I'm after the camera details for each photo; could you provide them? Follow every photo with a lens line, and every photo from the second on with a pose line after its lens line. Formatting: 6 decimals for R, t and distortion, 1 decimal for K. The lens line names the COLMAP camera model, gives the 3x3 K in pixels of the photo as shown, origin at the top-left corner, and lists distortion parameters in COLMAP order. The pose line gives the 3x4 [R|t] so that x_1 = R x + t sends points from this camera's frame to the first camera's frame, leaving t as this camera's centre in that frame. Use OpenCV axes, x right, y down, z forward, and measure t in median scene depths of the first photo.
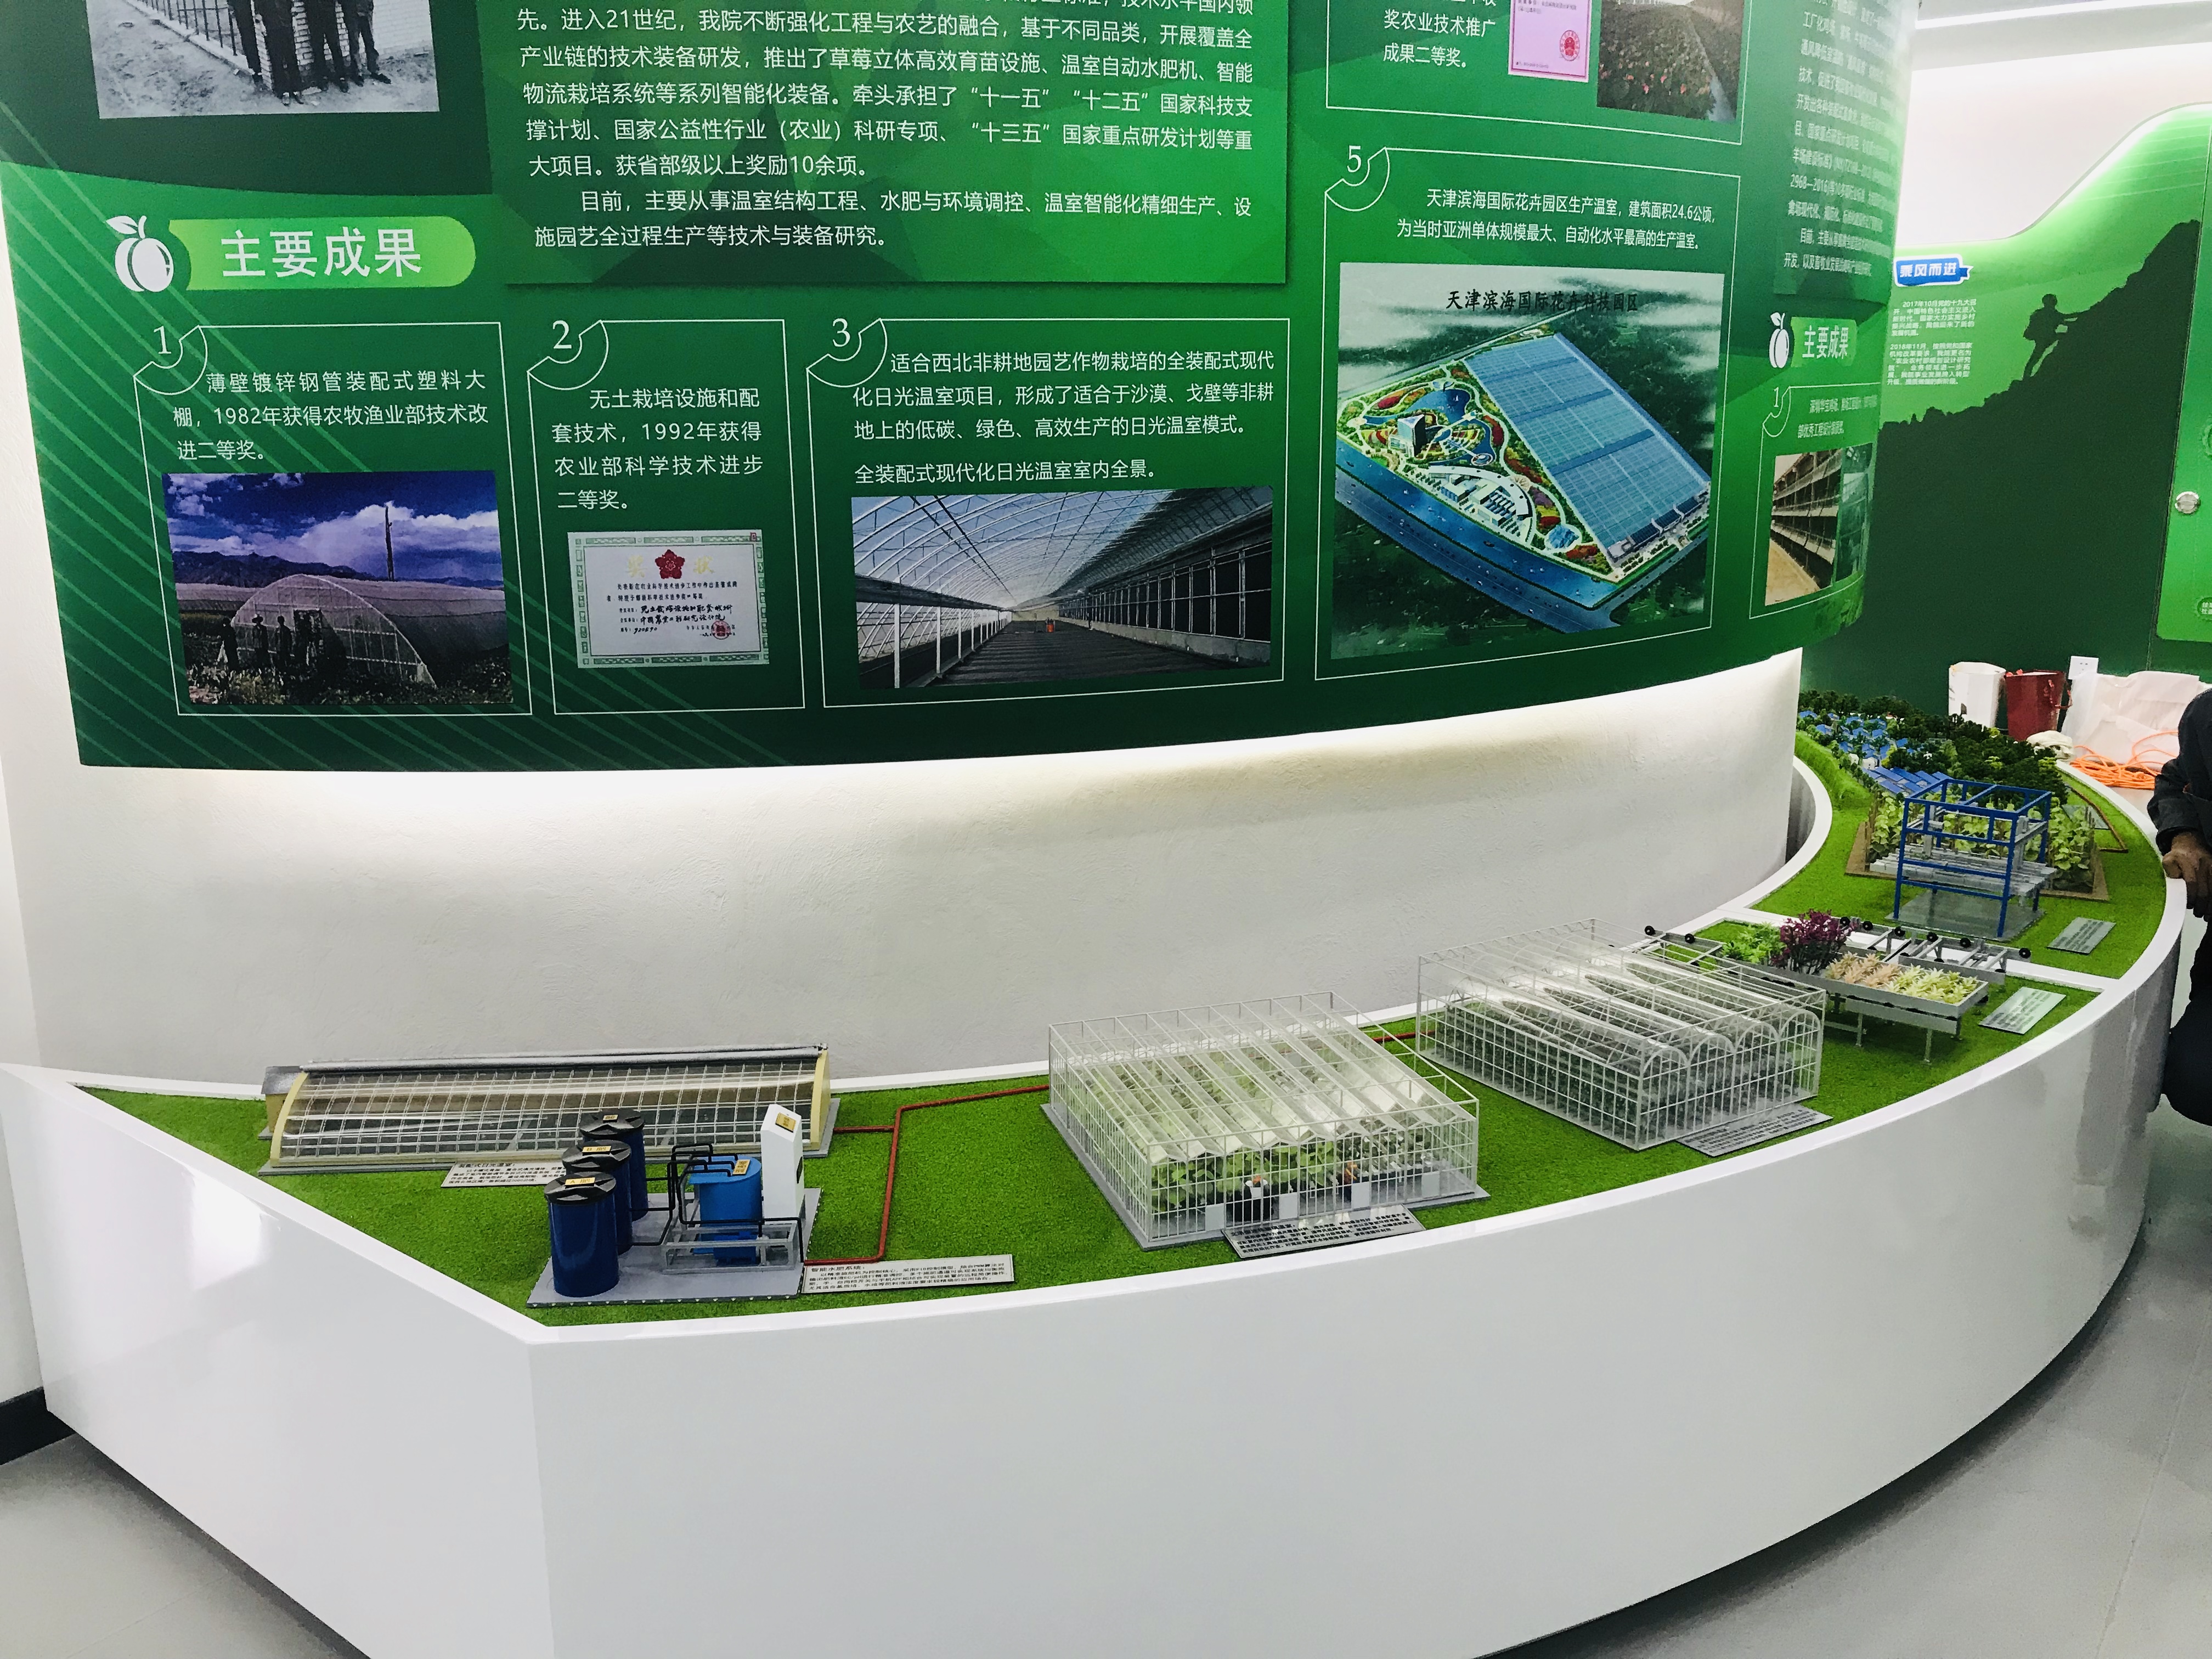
lens RADIAL K [[1837.2, 0, 1107.4], [0, 1837.2, 830.2], [0, 0, 1]] dist [0.009384, 0.001365]
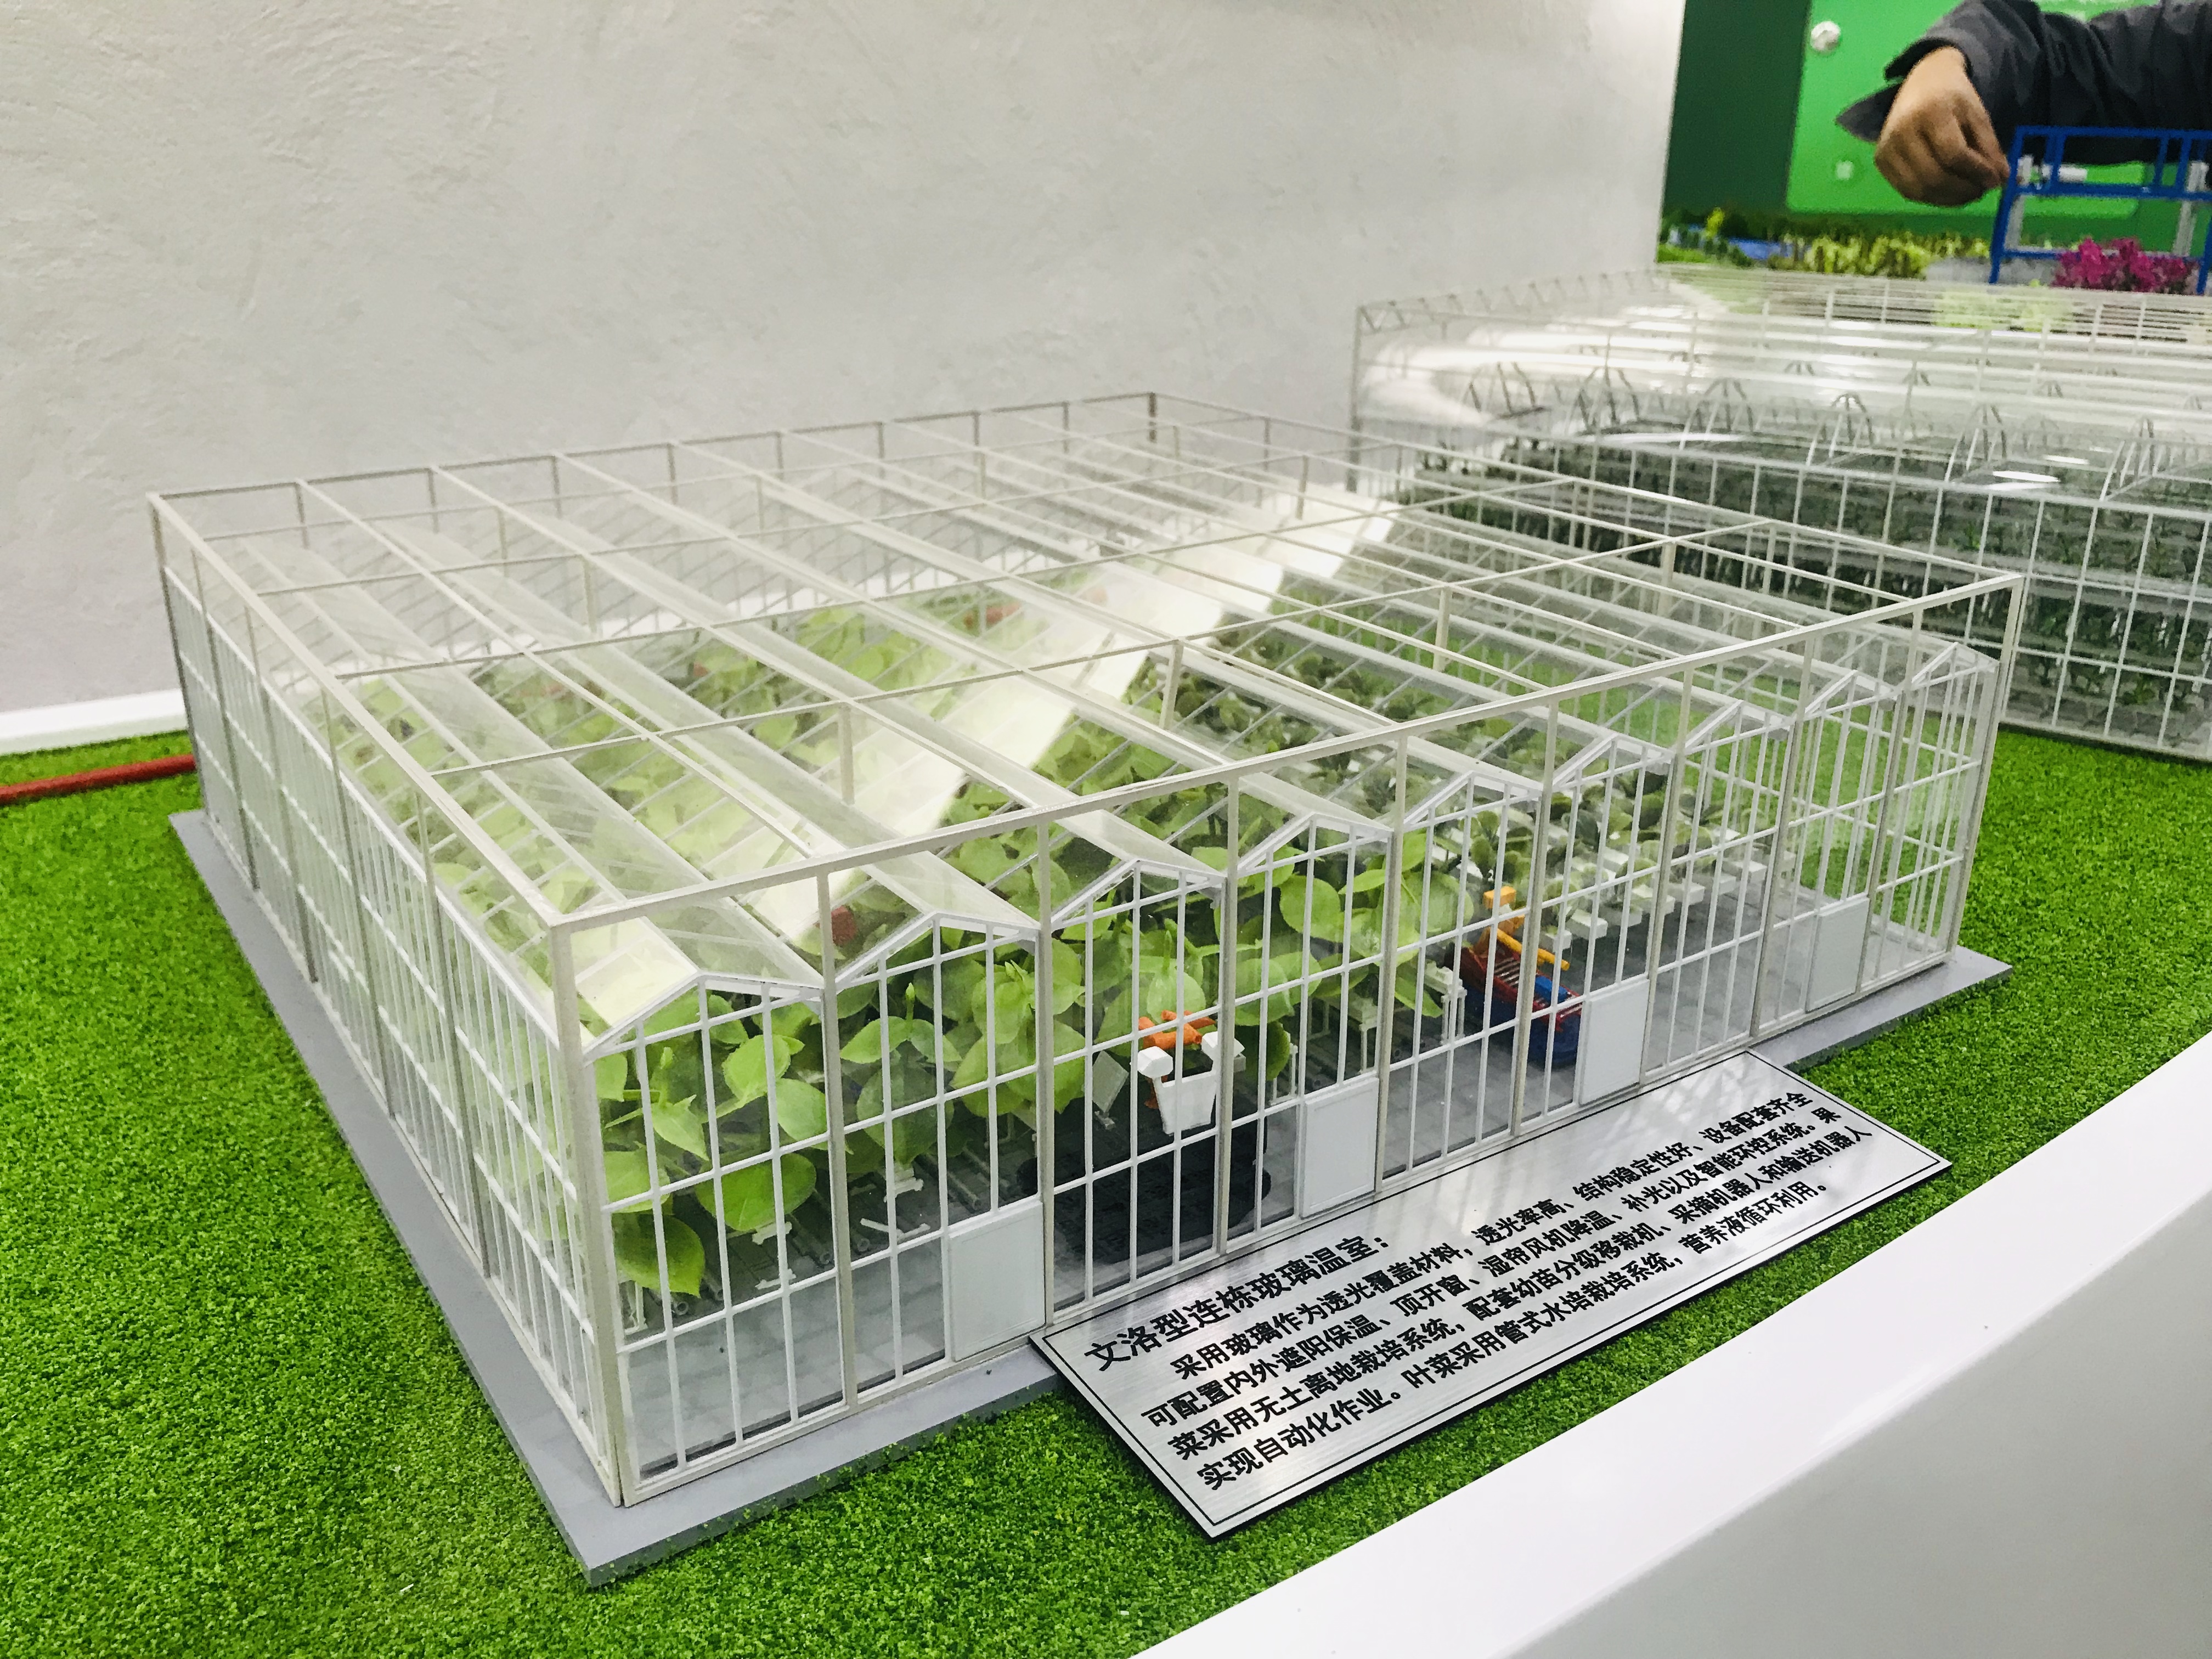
lens RADIAL K [[1837.2, 0, 1104.4], [0, 1837.2, 828.8], [0, 0, 1]] dist [0.009384, 0.001365]
pose [[0.953844, -0.094593, 0.285014, 0.022172], [0.059221, 0.989707, 0.130281, 0.144581], [-0.294404, -0.107389, 0.949628, 0.827452]]
